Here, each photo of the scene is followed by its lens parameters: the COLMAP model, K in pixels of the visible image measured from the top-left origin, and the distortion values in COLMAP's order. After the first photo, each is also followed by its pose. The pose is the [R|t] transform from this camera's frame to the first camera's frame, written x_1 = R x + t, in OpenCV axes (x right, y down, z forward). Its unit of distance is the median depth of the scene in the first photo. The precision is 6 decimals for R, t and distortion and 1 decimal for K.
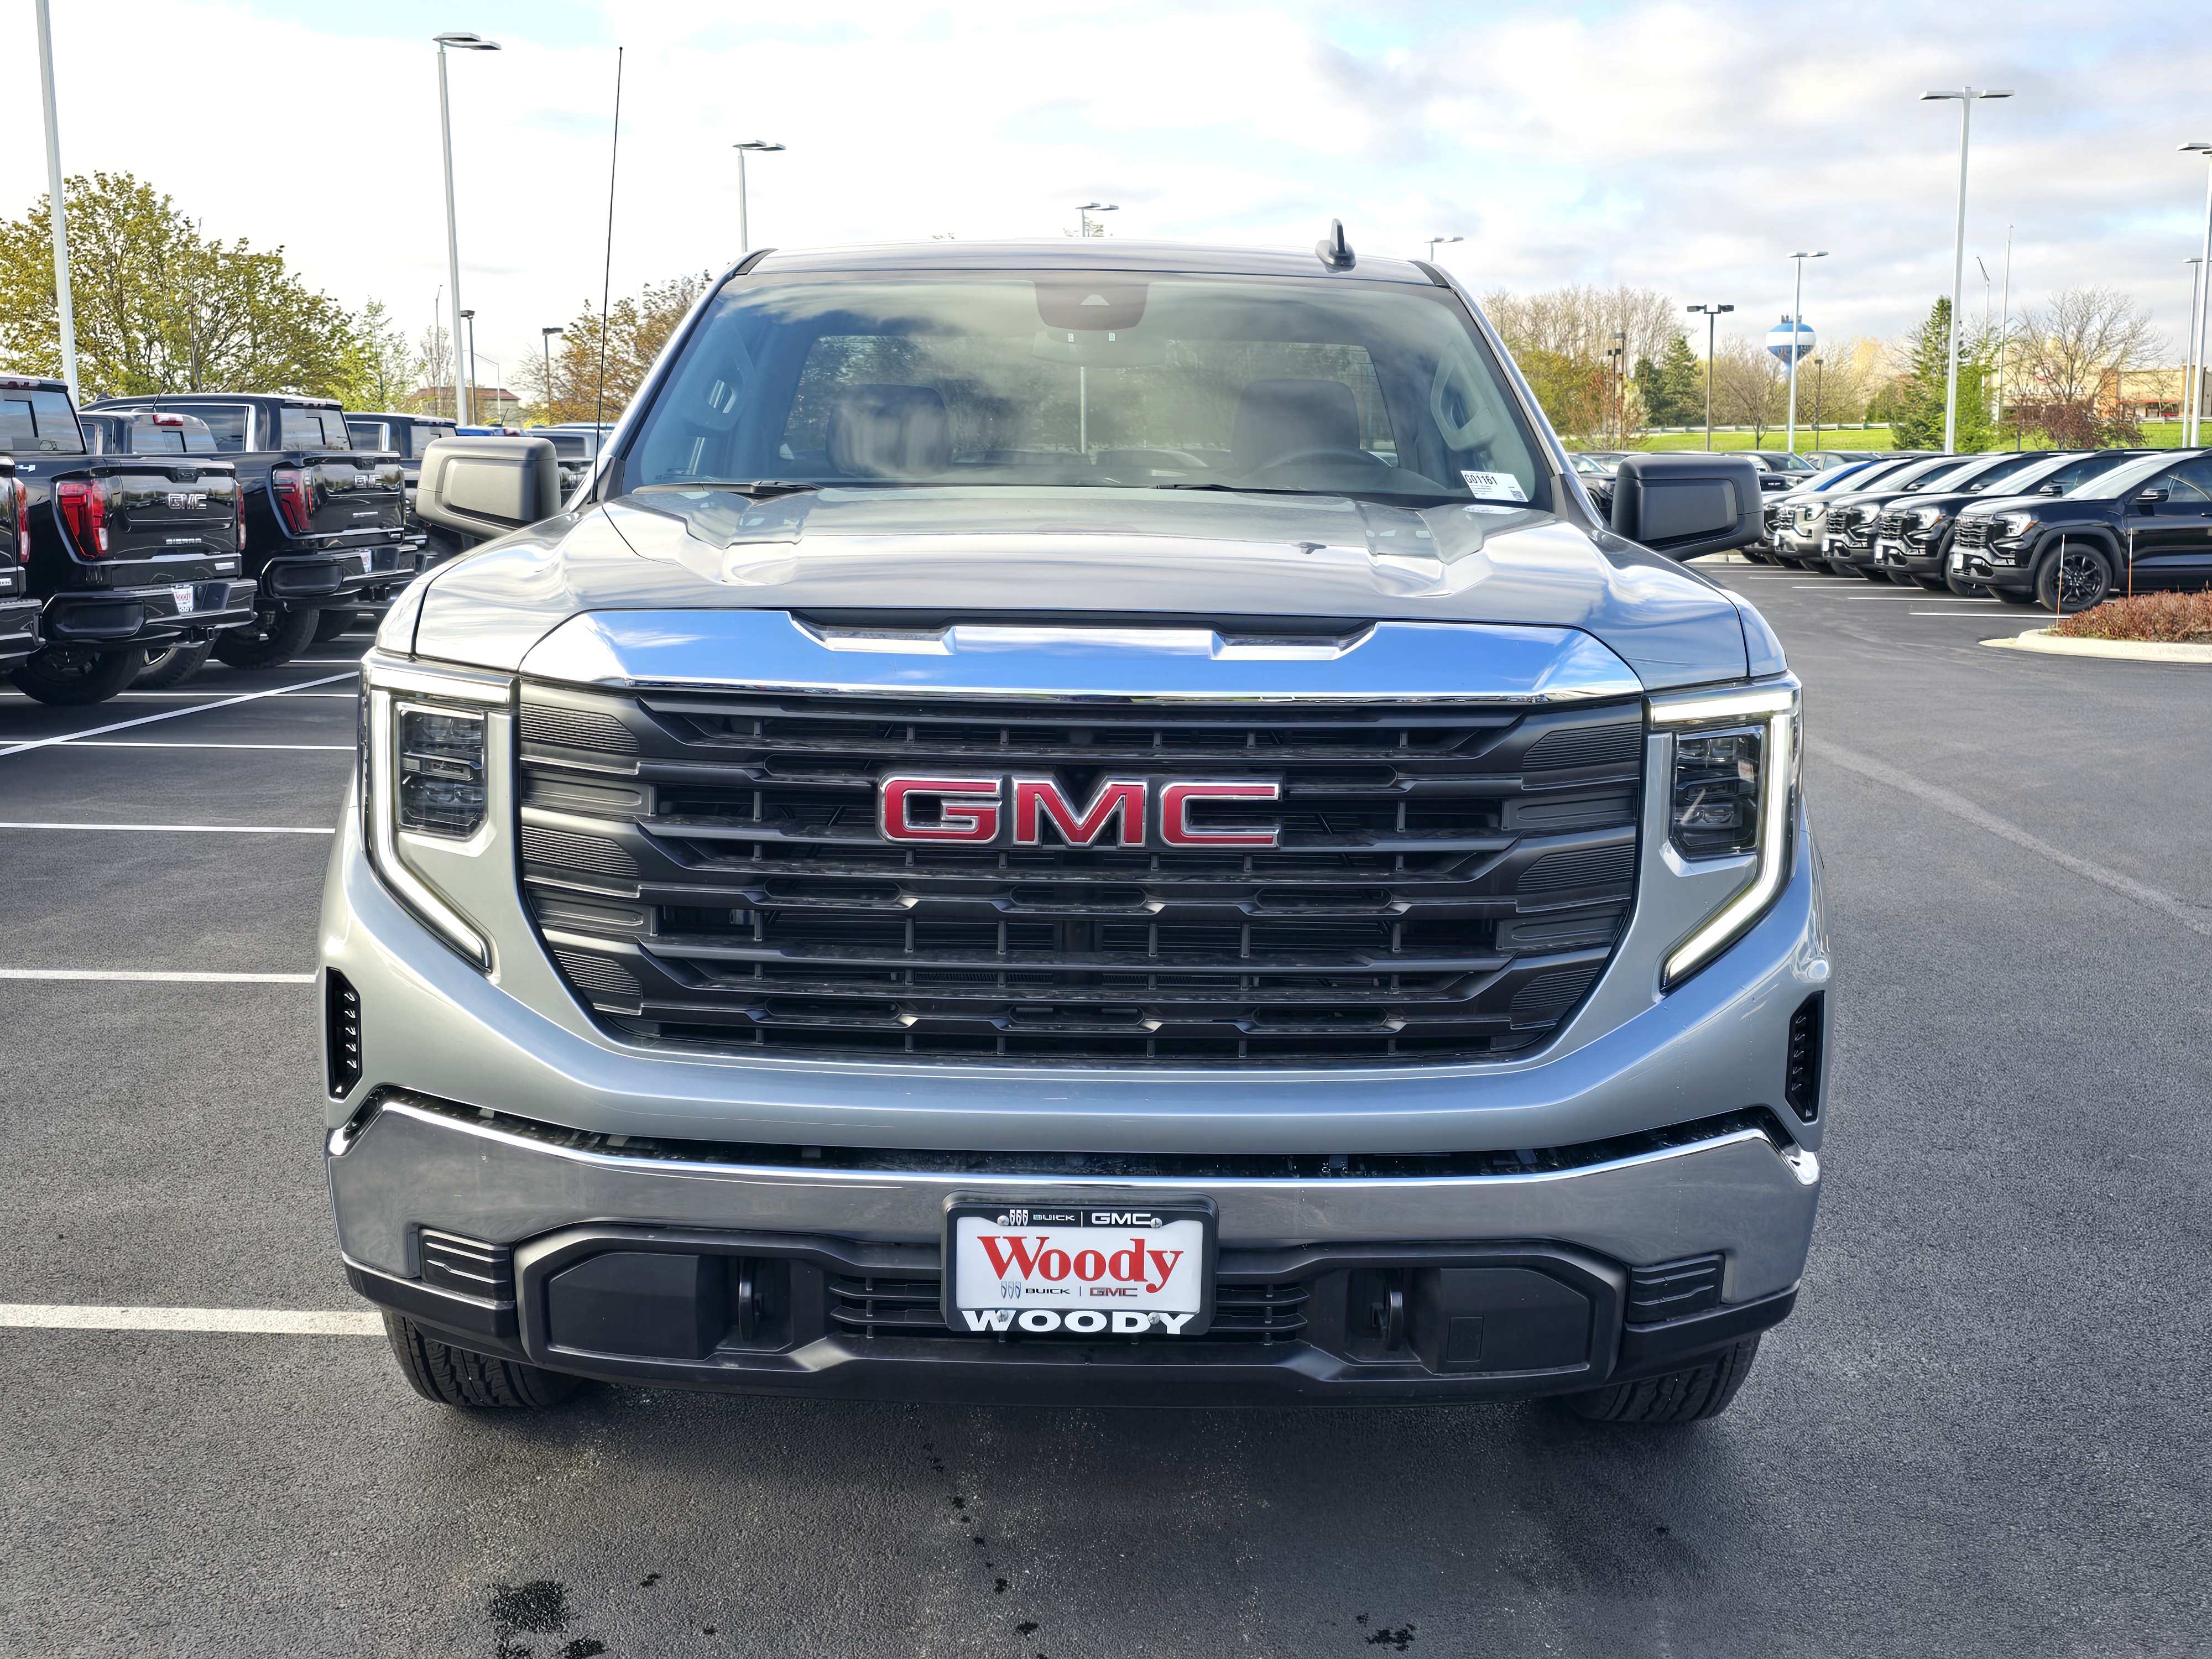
lens RADIAL K [[2554.4, 0, 1117.9], [0, 2554.4, 818.4], [0, 0, 1]] dist [0.102943, -0.041861]
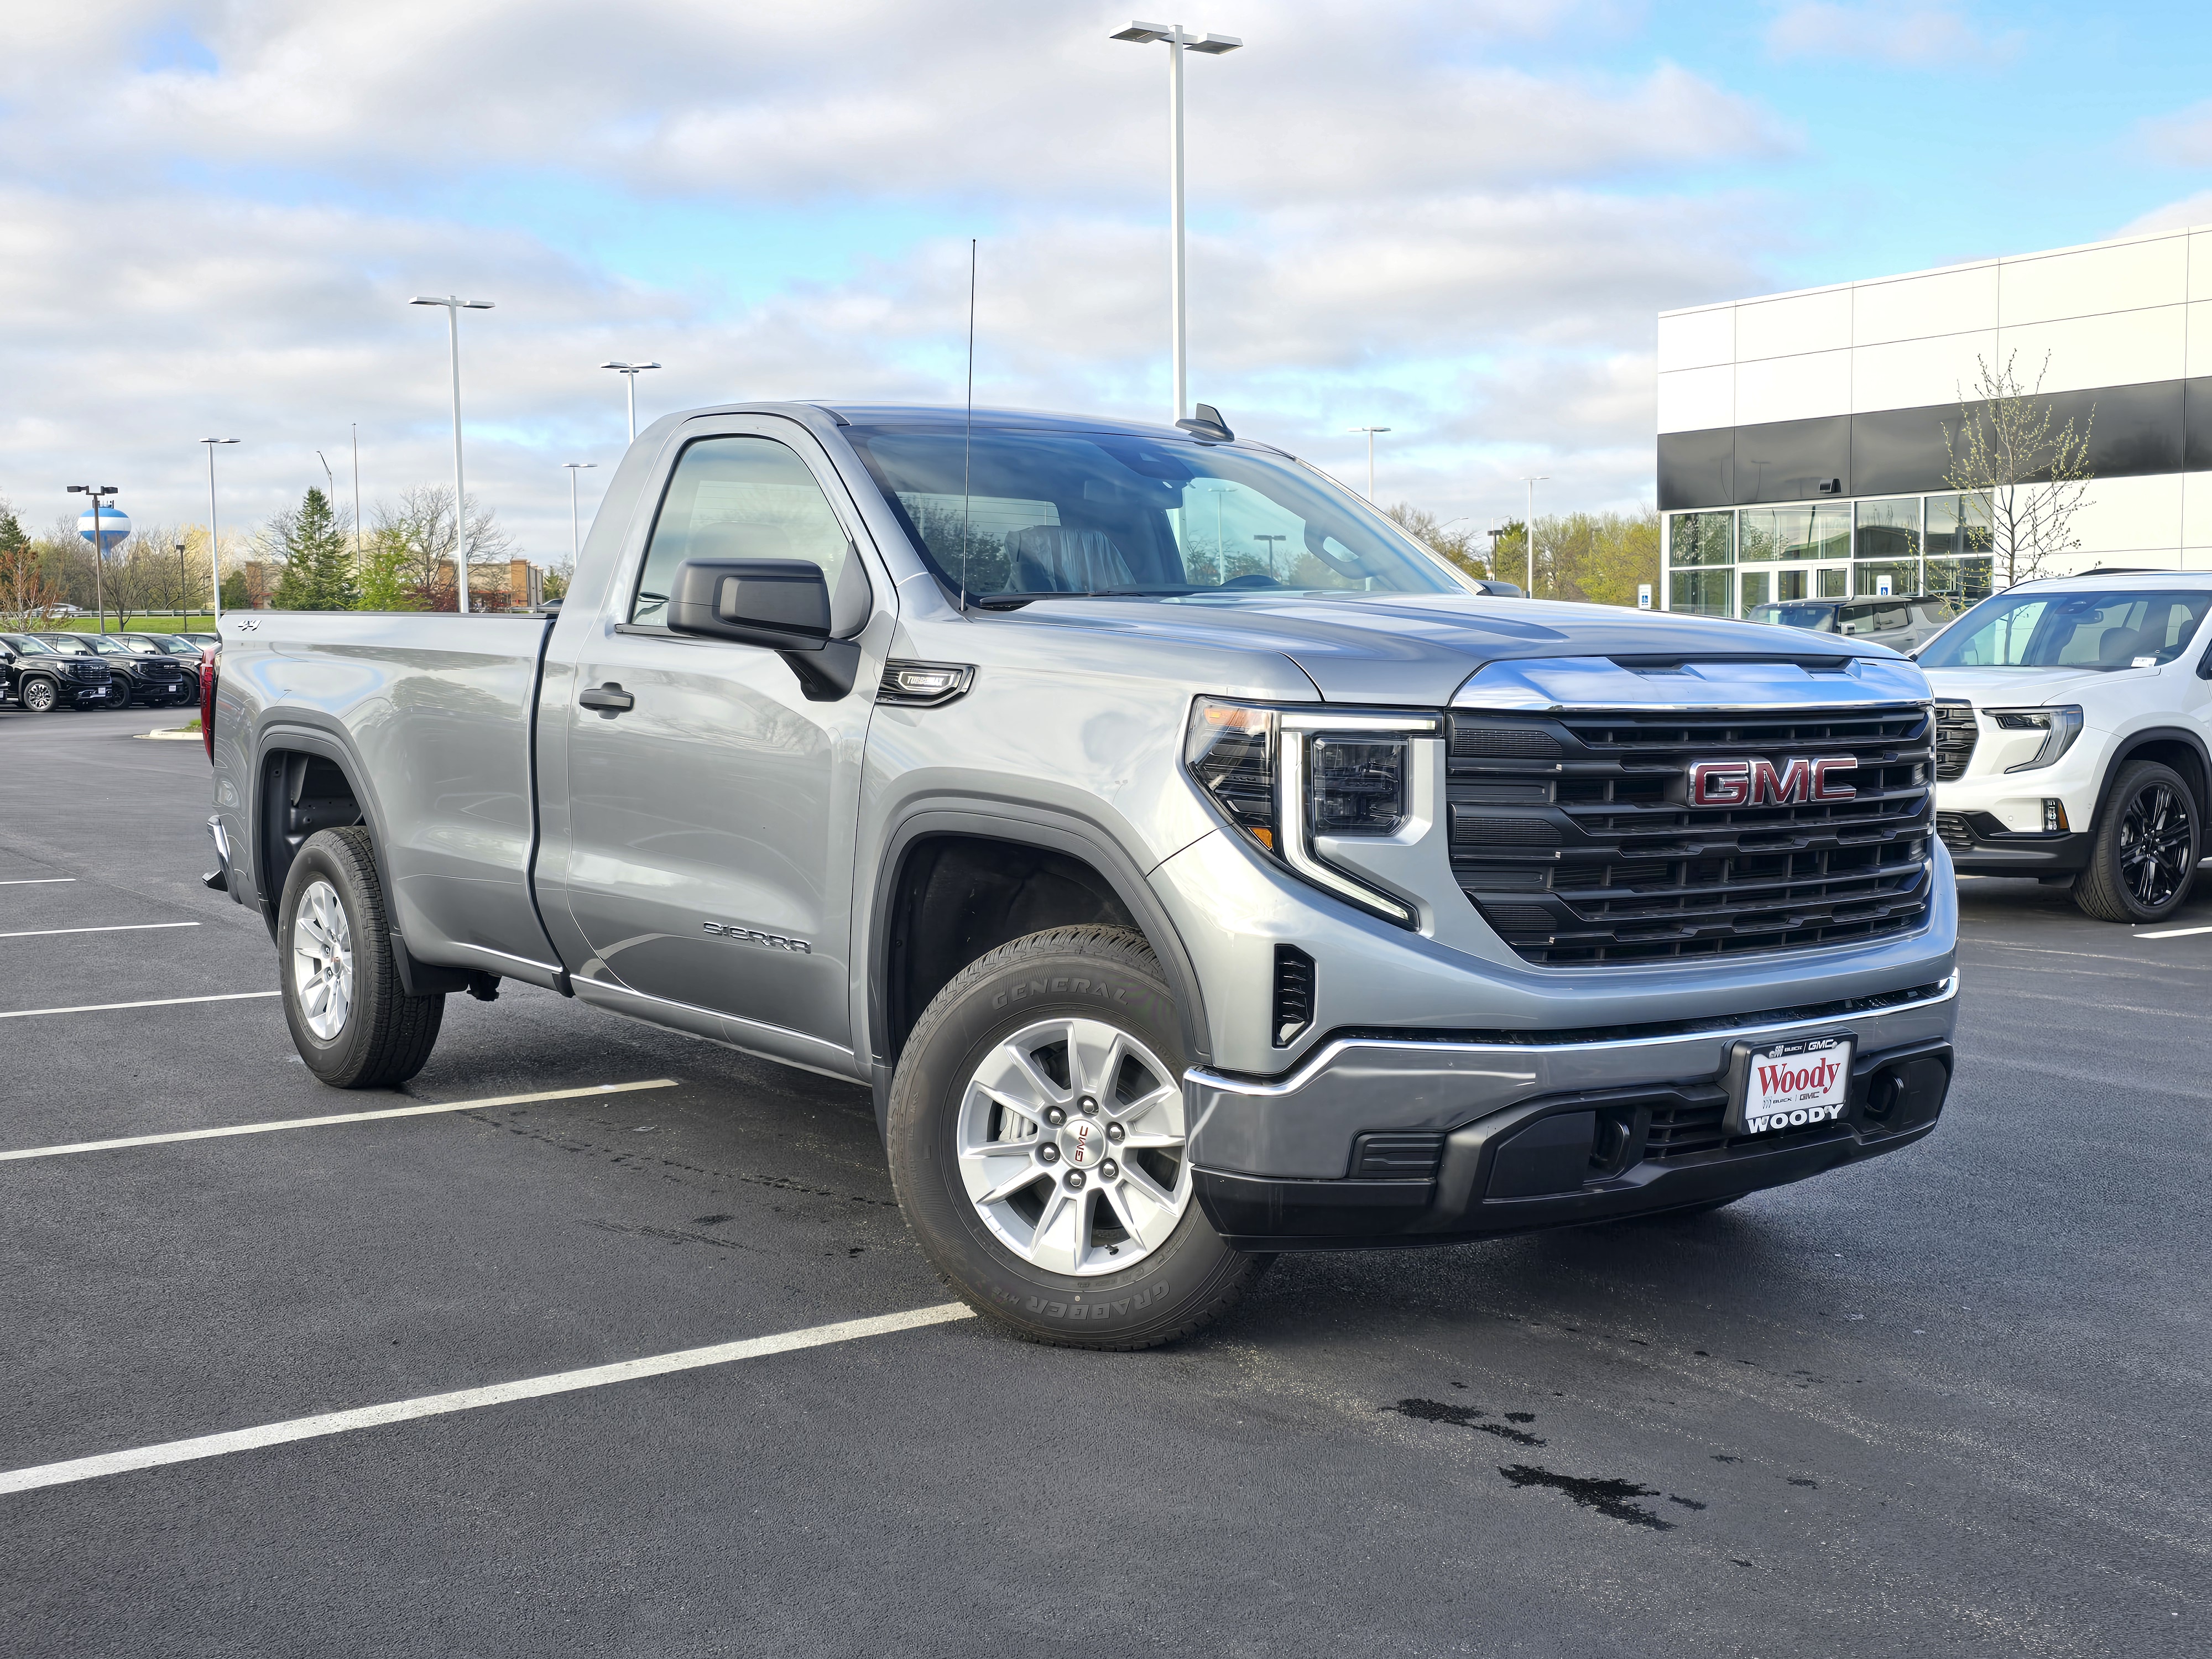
lens RADIAL K [[2519.5, 0, 1237.2], [0, 2519.5, 834.2], [0, 0, 1]] dist [0.017231, 0.045050]
pose [[0.775604, -0.056991, 0.628641, -1.192185], [0.097254, 0.994813, -0.029803, 0.041388], [-0.623682, 0.084253, 0.777124, 0.033833]]
